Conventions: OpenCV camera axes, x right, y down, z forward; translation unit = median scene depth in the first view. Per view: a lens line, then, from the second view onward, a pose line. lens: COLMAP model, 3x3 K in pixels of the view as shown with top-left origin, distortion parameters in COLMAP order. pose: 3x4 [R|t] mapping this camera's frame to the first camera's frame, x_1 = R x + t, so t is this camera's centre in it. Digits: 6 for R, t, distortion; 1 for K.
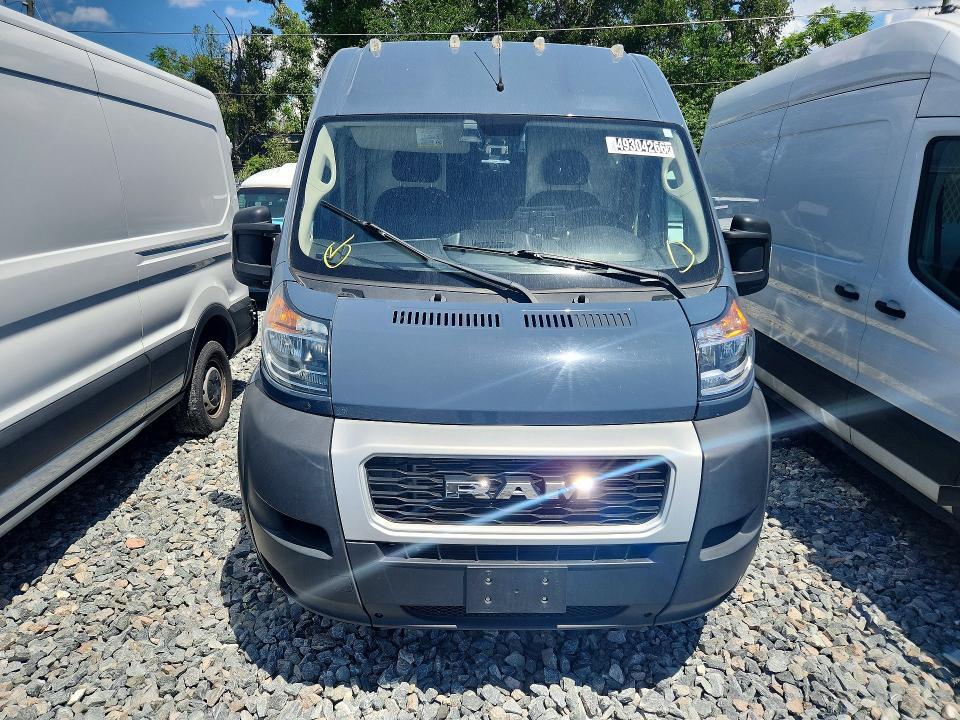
lens RADIAL K [[775.8, 0, 495.4], [0, 775.8, 359.4], [0, 0, 1]] dist [0.011367, 0.000126]
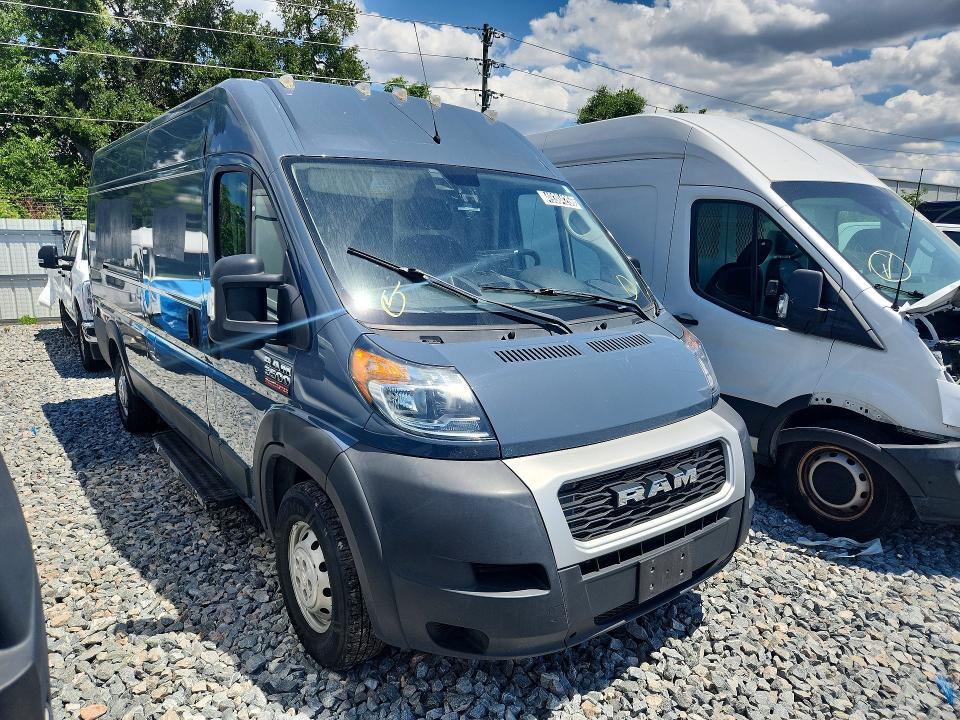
lens RADIAL K [[775.8, 0, 495.4], [0, 775.8, 359.4], [0, 0, 1]] dist [0.011367, 0.000126]
pose [[0.751157, -0.108057, 0.651220, -0.767686], [0.142305, 0.989823, 0.000098, -0.049457], [-0.644603, 0.092599, 0.758889, 0.203228]]
